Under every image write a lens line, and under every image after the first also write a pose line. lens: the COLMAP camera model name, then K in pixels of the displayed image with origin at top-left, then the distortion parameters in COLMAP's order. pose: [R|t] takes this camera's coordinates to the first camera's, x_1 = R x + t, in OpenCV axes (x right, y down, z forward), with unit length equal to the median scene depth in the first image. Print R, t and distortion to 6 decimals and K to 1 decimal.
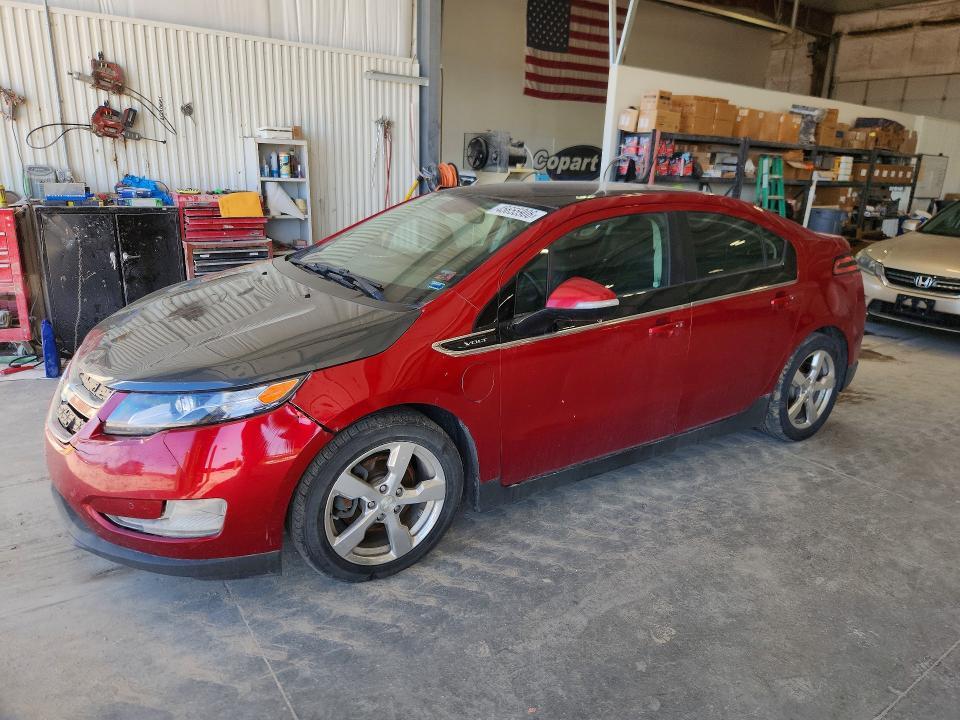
lens RADIAL K [[688.7, 0, 473.0], [0, 688.7, 359.6], [0, 0, 1]] dist [-0.007796, -0.006238]
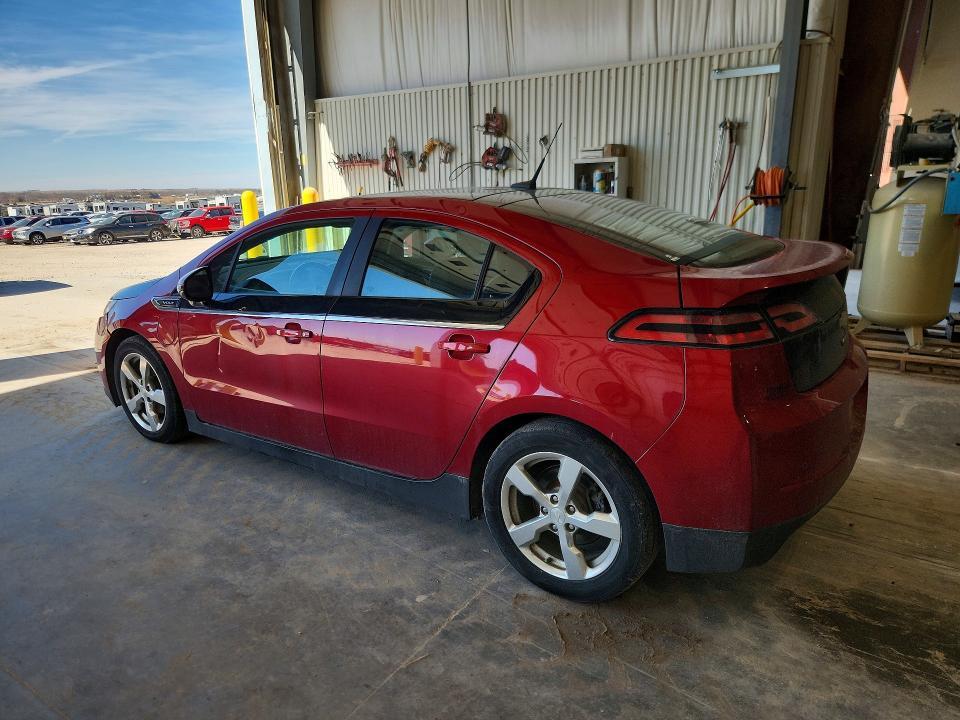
lens RADIAL K [[688.7, 0, 473.1], [0, 688.7, 361.7], [0, 0, 1]] dist [-0.007796, -0.006238]
pose [[0.320305, 0.183296, -0.929412, 0.766062], [-0.216701, 0.969265, 0.116473, -0.104422], [0.922196, 0.164098, 0.350181, 0.539532]]
